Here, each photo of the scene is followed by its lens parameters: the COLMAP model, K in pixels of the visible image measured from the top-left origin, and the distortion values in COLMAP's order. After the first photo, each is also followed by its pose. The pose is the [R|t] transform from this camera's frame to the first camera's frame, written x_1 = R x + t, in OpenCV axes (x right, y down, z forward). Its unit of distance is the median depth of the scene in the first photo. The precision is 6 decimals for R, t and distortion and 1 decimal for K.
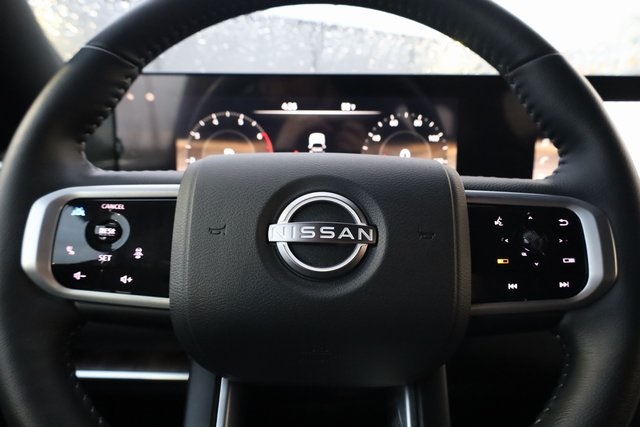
lens RADIAL K [[447.7, 0, 320.0], [0, 447.7, 213.5], [0, 0, 1]] dist [-0.008156, -0.003073]
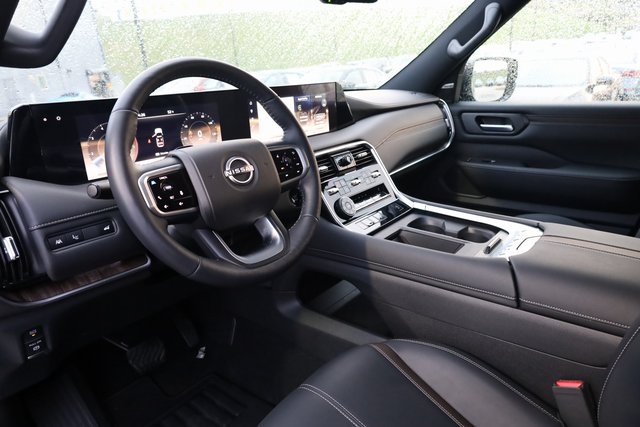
lens RADIAL K [[447.7, 0, 320.0], [0, 447.7, 213.5], [0, 0, 1]] dist [-0.008156, -0.003073]
pose [[0.637534, -0.264436, 0.723619, -1.019575], [0.164273, 0.964308, 0.207662, -0.113283], [-0.752705, -0.013521, 0.658219, -0.729305]]
